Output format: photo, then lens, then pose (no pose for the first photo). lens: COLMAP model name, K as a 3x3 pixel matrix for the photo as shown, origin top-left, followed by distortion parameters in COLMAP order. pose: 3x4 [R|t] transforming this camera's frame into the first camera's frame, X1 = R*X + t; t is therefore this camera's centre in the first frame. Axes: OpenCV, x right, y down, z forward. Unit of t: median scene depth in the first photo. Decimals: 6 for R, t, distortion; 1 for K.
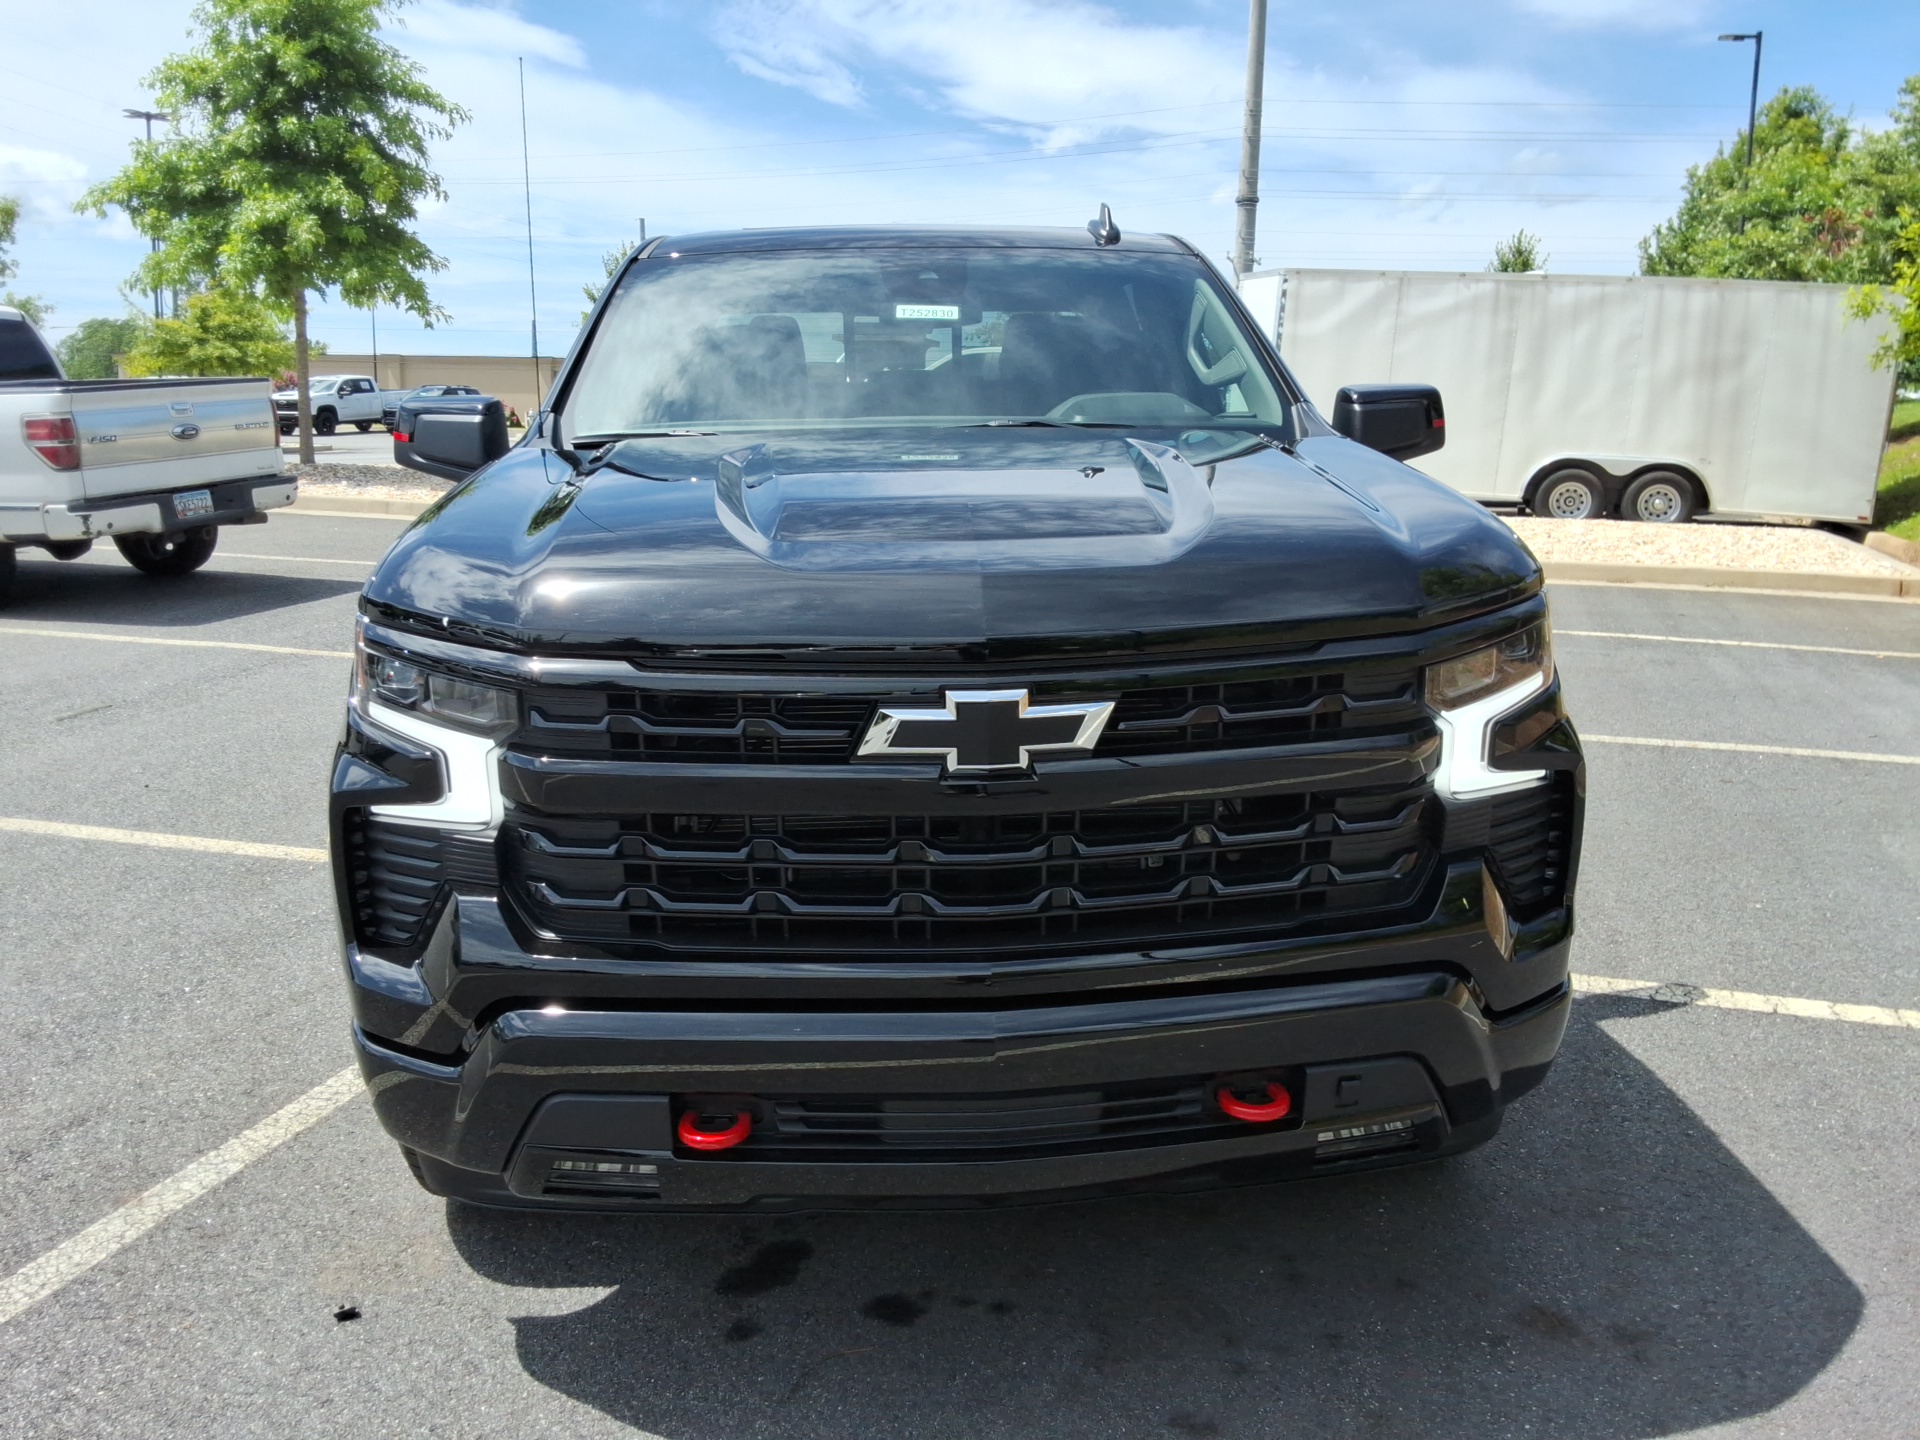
lens RADIAL K [[1556.5, 0, 978.2], [0, 1556.5, 749.9], [0, 0, 1]] dist [0.109081, -0.179030]
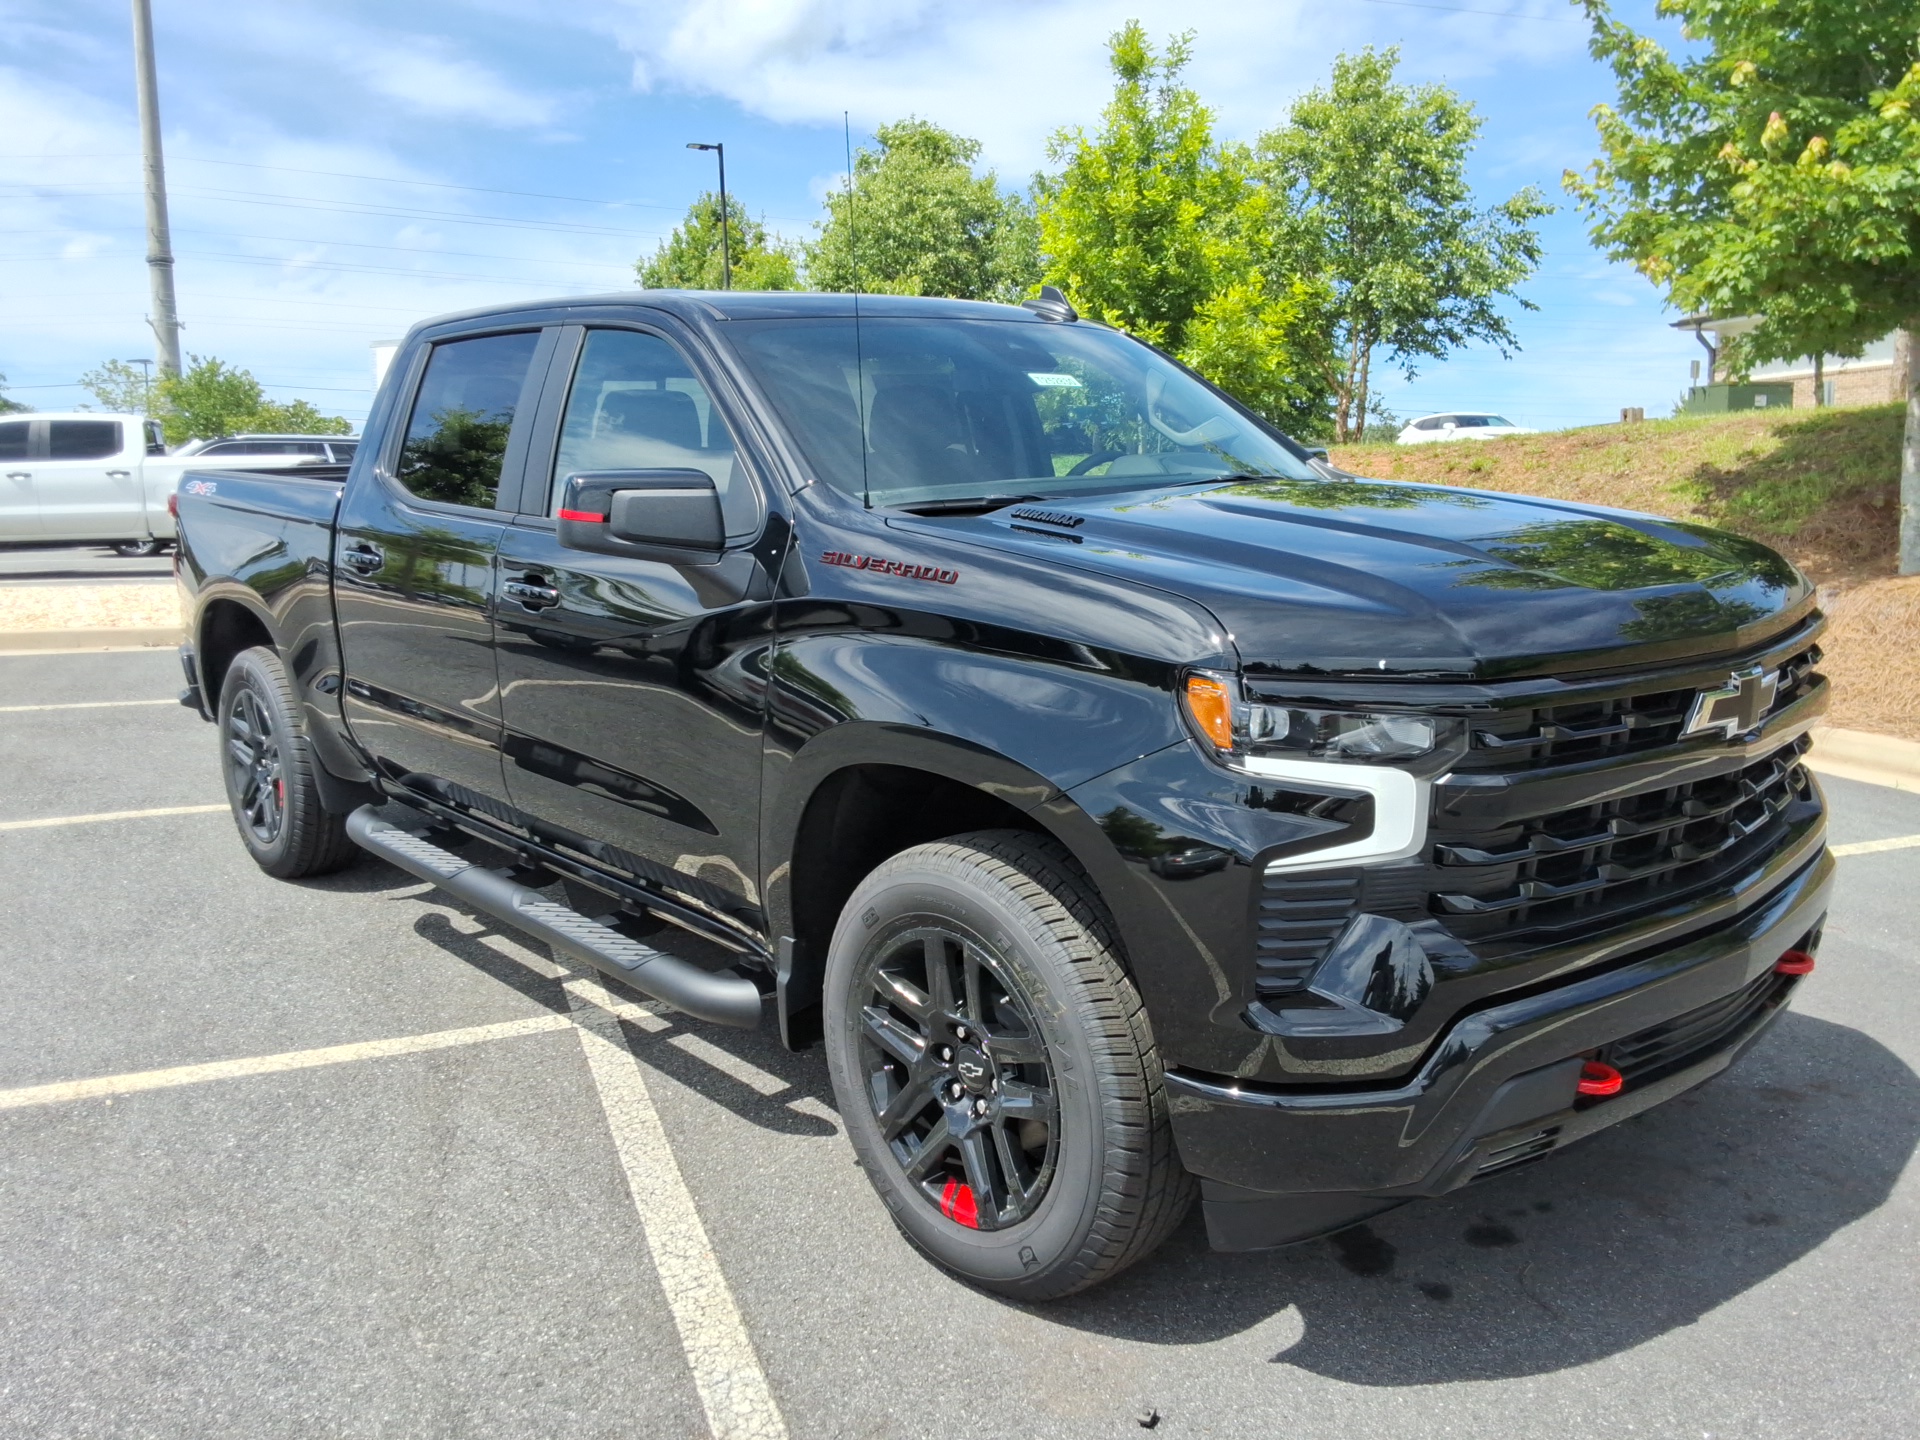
lens RADIAL K [[1553.3, 0, 963.6], [0, 1553.3, 734.5], [0, 0, 1]] dist [0.123339, -0.205390]
pose [[0.790086, -0.122452, 0.600641, -0.968138], [0.153834, 0.988096, -0.000912, -0.063748], [-0.593380, 0.093119, 0.799518, 0.257283]]
